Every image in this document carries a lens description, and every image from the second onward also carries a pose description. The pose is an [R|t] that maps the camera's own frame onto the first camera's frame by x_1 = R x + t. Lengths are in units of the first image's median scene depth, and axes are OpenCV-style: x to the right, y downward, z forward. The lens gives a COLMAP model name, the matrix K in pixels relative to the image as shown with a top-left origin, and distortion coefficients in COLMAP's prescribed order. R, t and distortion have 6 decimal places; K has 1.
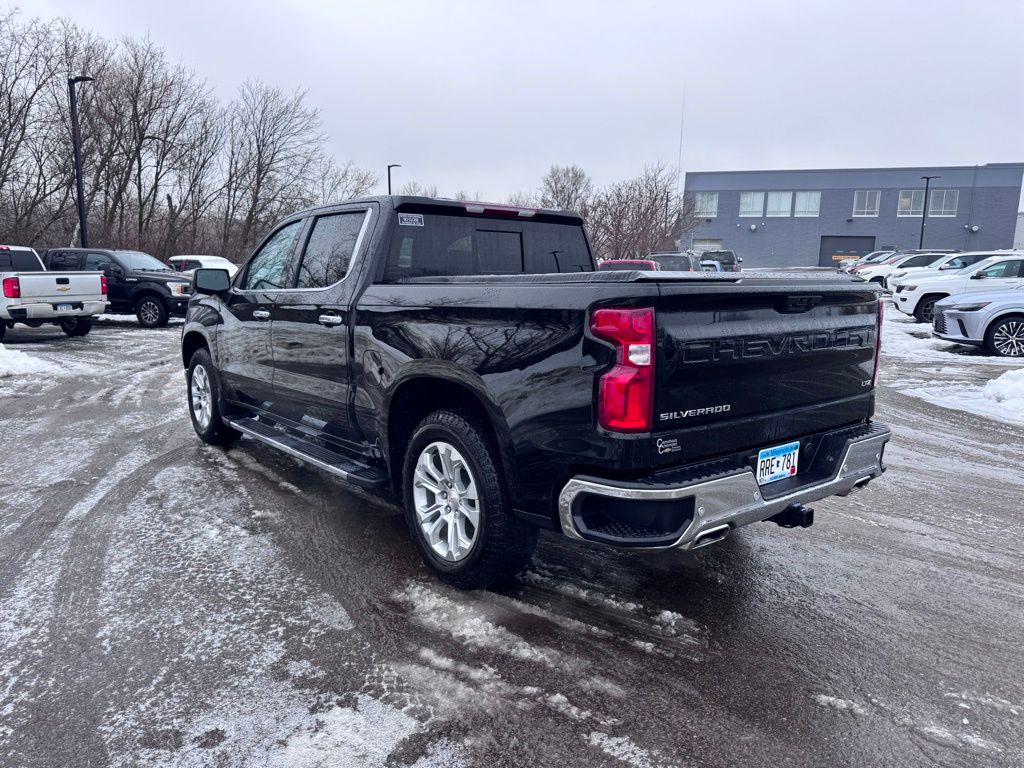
lens RADIAL K [[718.9, 0, 518.8], [0, 718.9, 380.7], [0, 0, 1]] dist [0.034817, -0.041048]
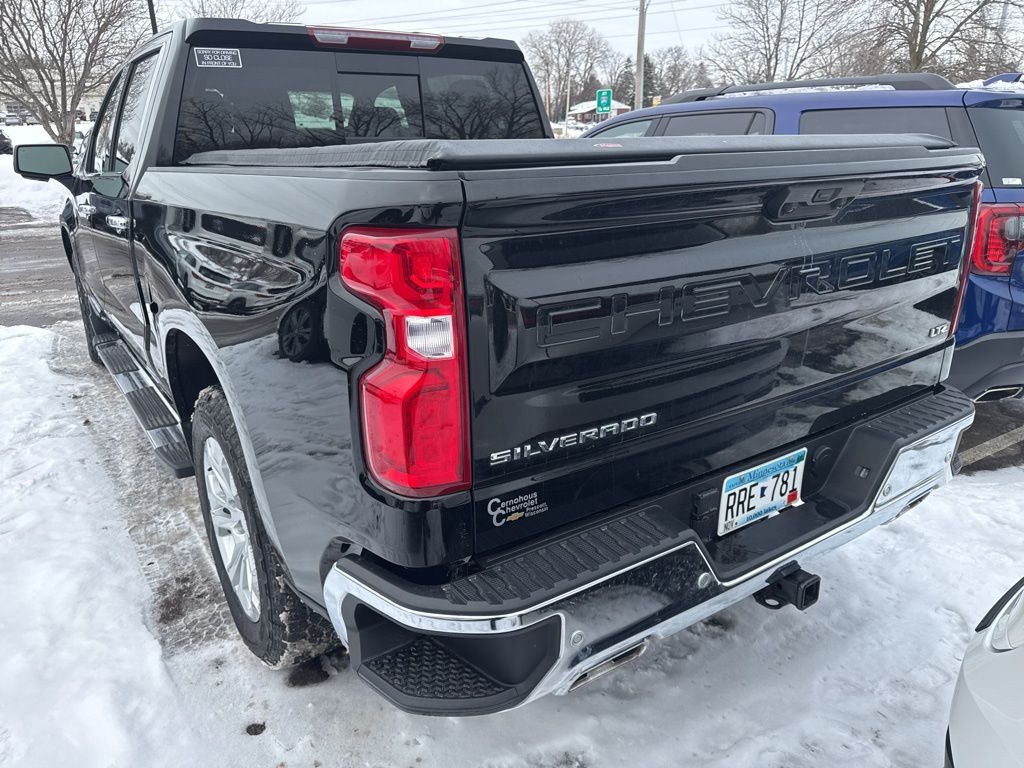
lens RADIAL K [[718.9, 0, 501.7], [0, 718.9, 391.8], [0, 0, 1]] dist [0.034817, -0.041048]
pose [[0.996380, 0.004744, -0.084882, 0.203105], [0.011787, 0.981089, 0.193197, -0.071725], [0.084194, -0.193498, 0.977481, 0.447413]]
